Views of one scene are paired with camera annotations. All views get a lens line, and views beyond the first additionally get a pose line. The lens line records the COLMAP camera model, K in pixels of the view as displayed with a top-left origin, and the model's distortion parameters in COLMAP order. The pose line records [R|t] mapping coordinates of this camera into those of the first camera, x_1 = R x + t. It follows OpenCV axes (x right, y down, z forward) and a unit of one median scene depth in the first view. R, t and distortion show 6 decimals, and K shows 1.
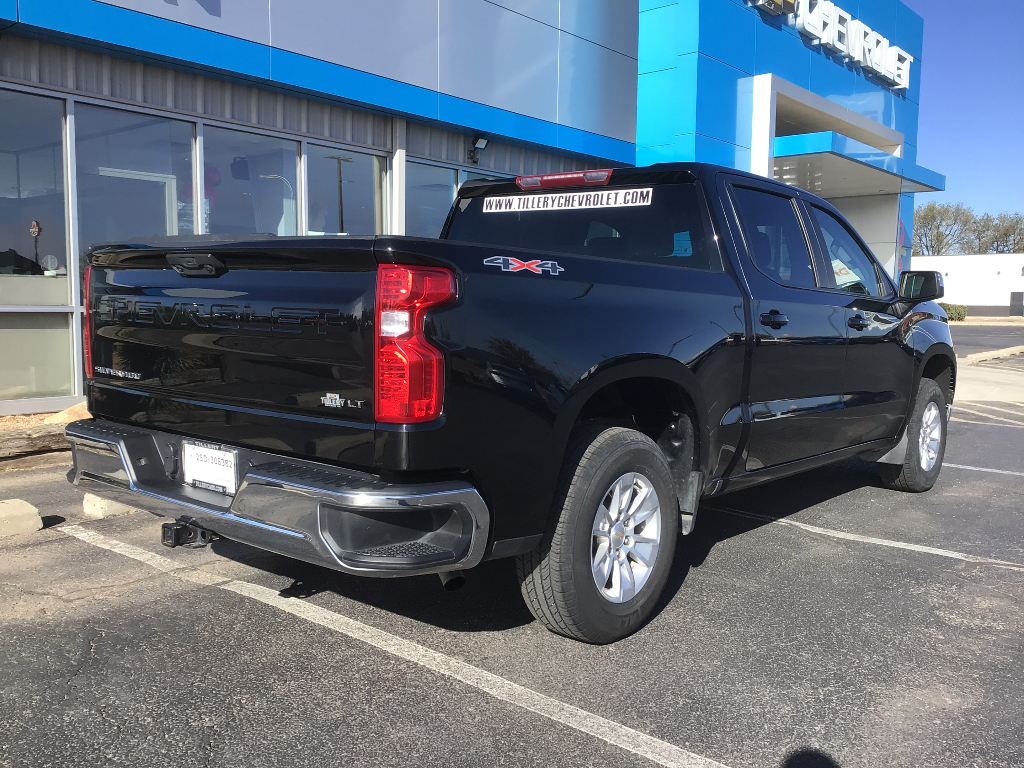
lens RADIAL K [[925.8, 0, 513.0], [0, 925.8, 386.9], [0, 0, 1]] dist [0.040792, -0.015122]
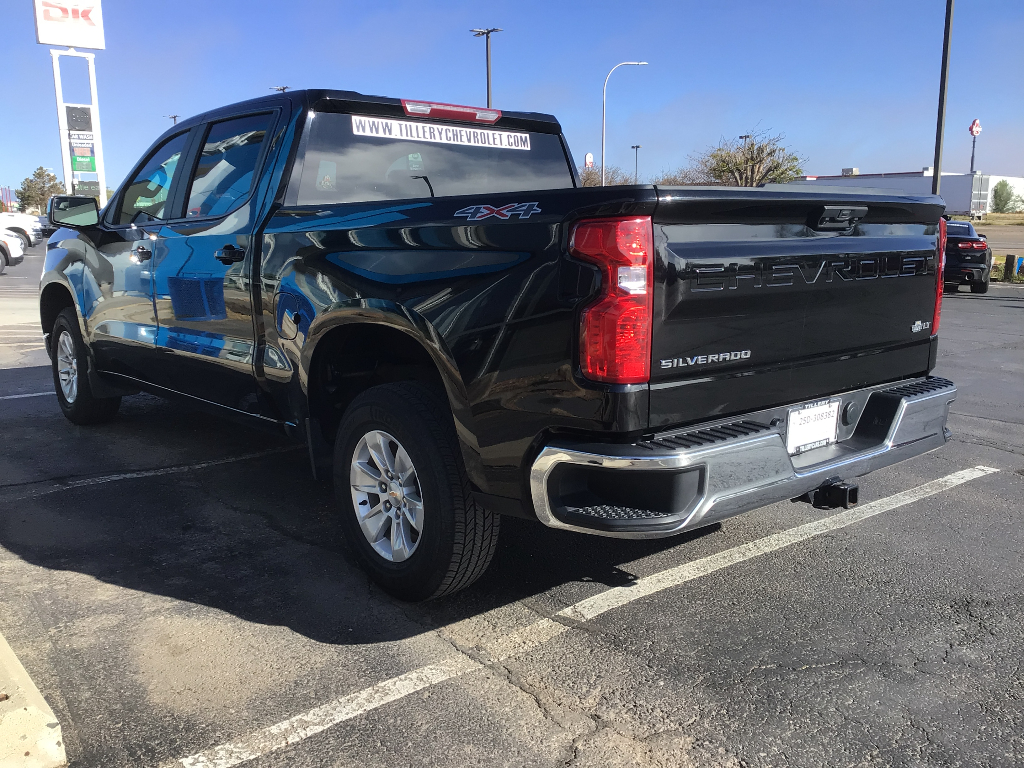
lens RADIAL K [[925.8, 0, 512.9], [0, 925.8, 383.1], [0, 0, 1]] dist [0.040792, -0.015122]
pose [[0.160901, -0.186367, 0.969215, -0.948798], [0.094626, 0.980399, 0.172809, -0.113128], [-0.982424, 0.063908, 0.175382, 0.817985]]
